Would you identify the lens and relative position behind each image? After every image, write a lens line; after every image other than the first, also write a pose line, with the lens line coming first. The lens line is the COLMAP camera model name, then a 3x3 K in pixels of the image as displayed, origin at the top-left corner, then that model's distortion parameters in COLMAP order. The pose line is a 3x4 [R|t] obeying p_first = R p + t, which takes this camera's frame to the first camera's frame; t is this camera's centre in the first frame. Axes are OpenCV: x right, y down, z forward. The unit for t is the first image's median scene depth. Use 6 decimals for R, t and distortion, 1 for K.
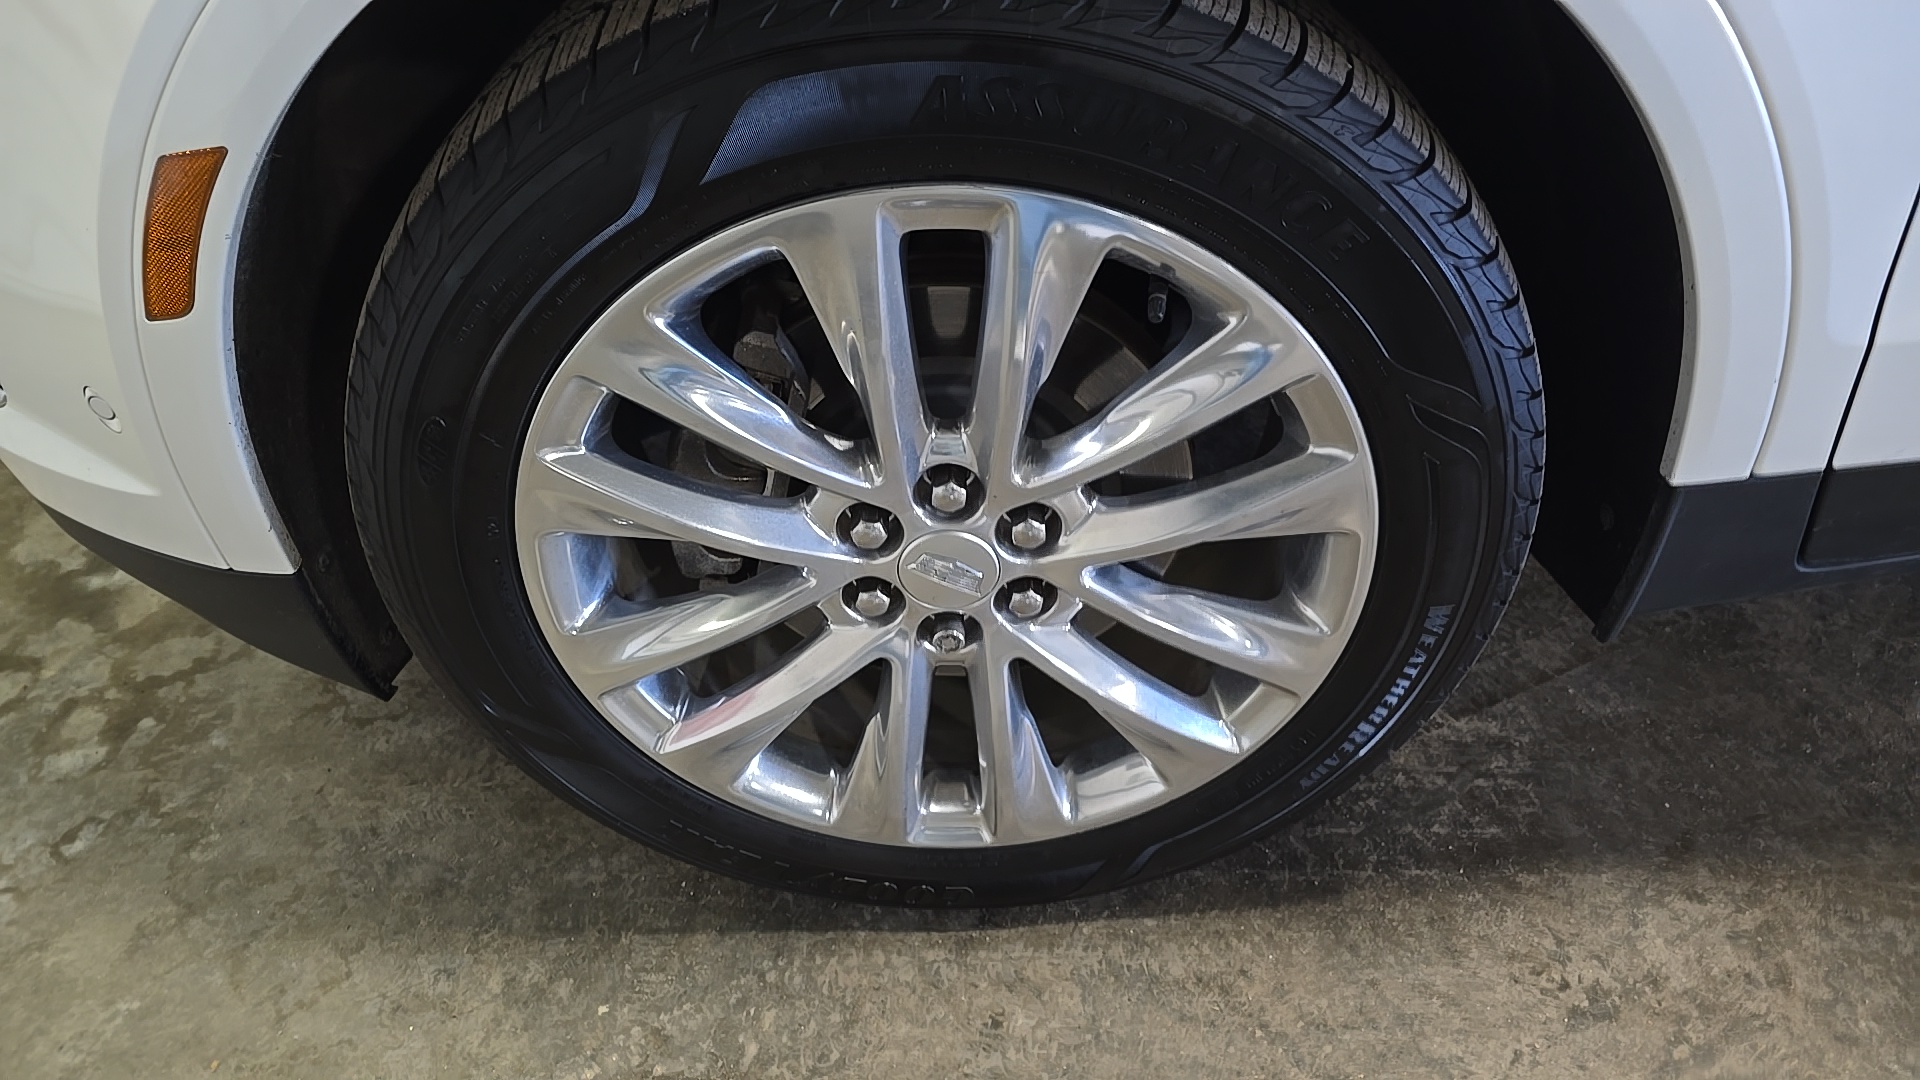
lens RADIAL K [[1303.7, 0, 956.9], [0, 1303.7, 552.3], [0, 0, 1]] dist [0.067679, -0.053483]
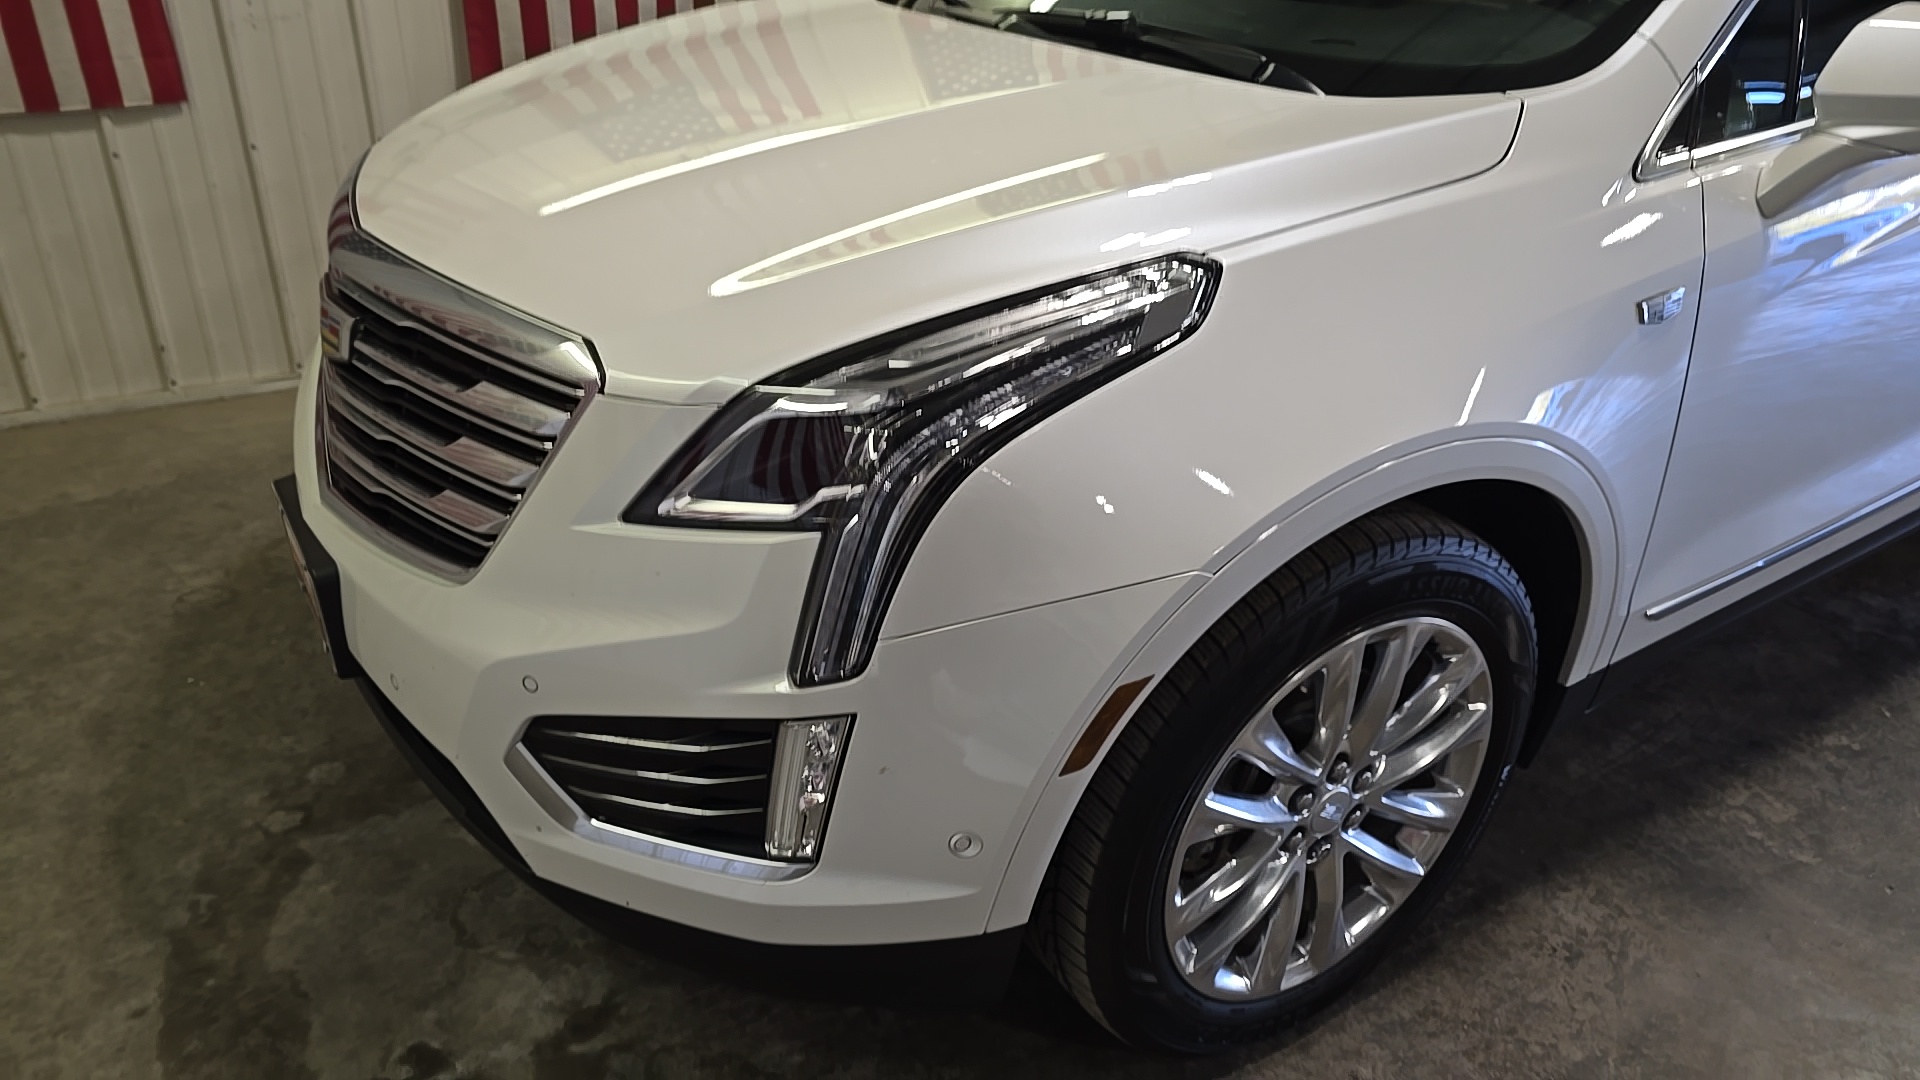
lens RADIAL K [[1303.7, 0, 956.9], [0, 1303.7, 552.3], [0, 0, 1]] dist [0.067679, -0.053483]
pose [[0.845517, -0.160639, 0.509211, -1.217557], [0.274070, 0.949023, -0.155694, -0.169893], [-0.458243, 0.271201, 0.846442, -0.415199]]
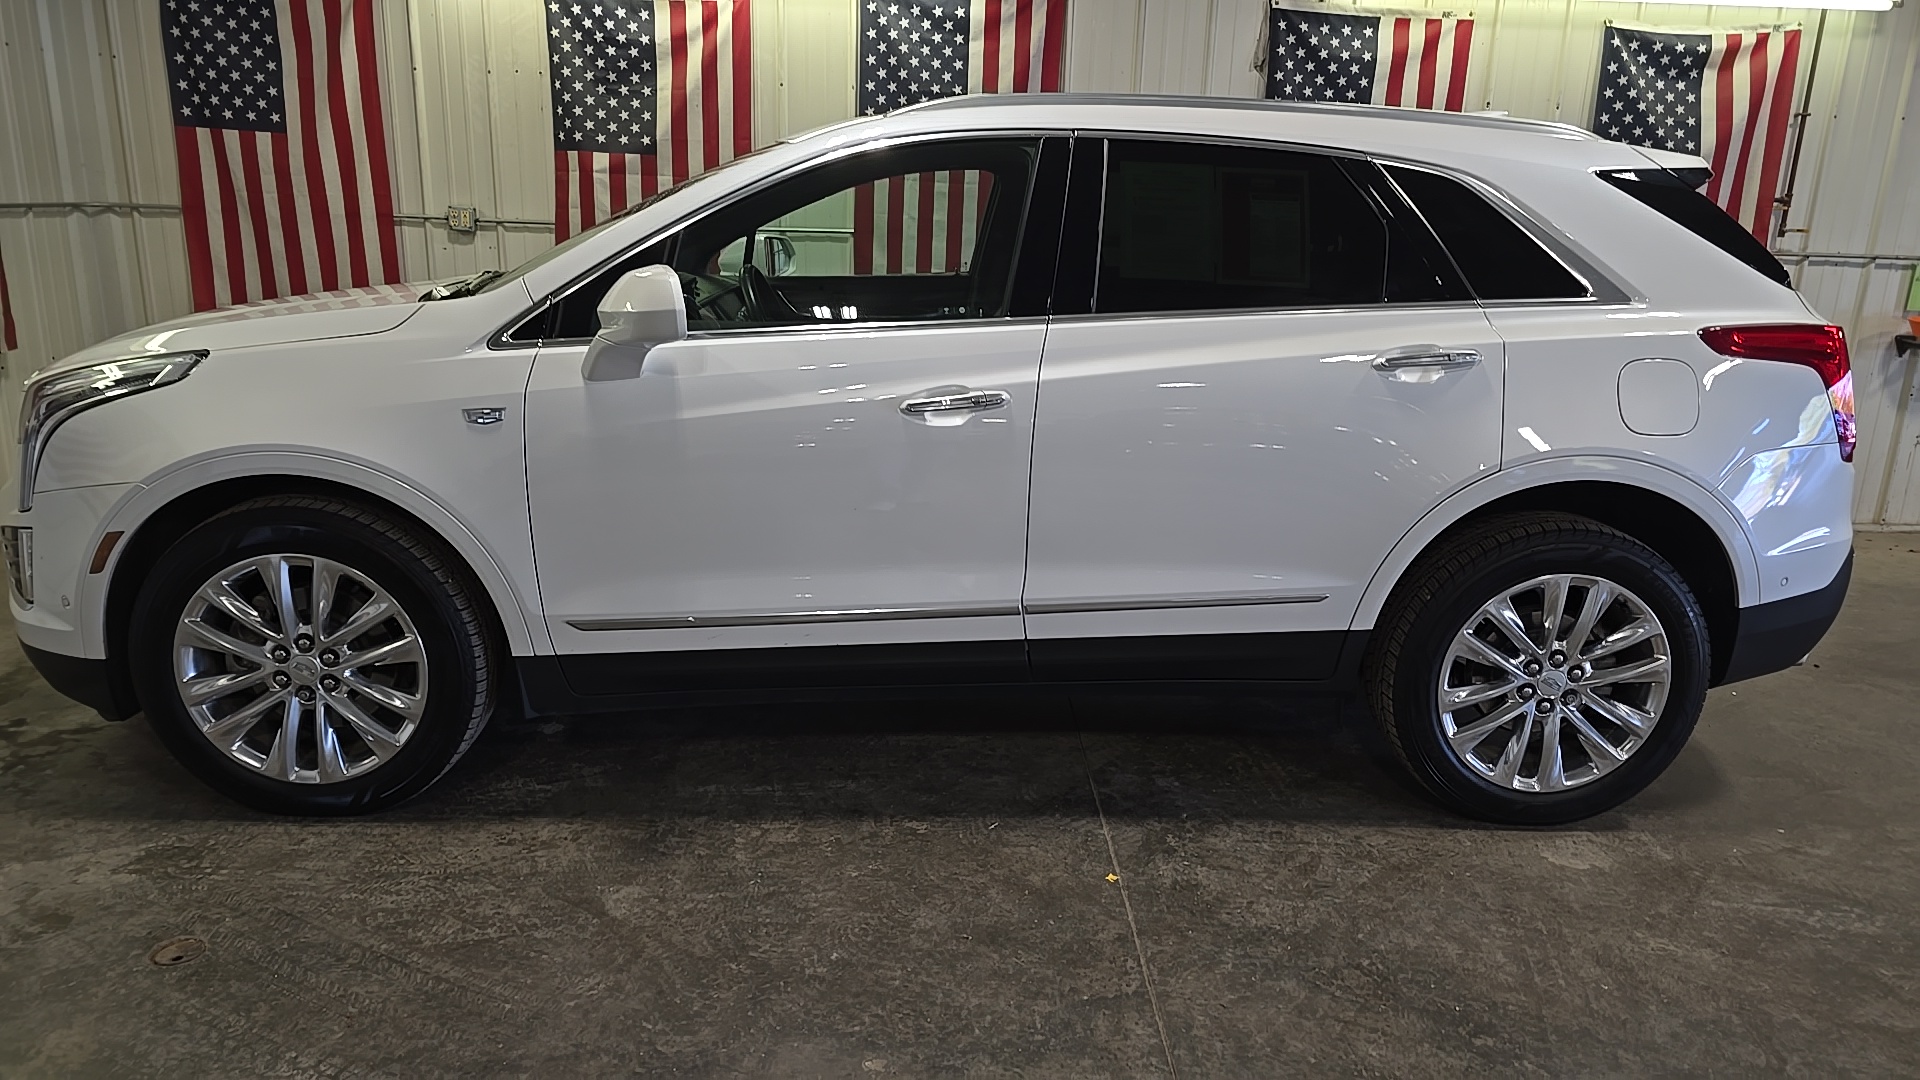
lens RADIAL K [[1307.6, 0, 955.1], [0, 1307.6, 549.3], [0, 0, 1]] dist [0.061785, -0.047284]
pose [[0.995635, 0.079697, 0.048574, 1.308407], [-0.051542, 0.903380, -0.425733, 0.977355], [-0.077810, 0.421371, 0.903544, -2.092121]]
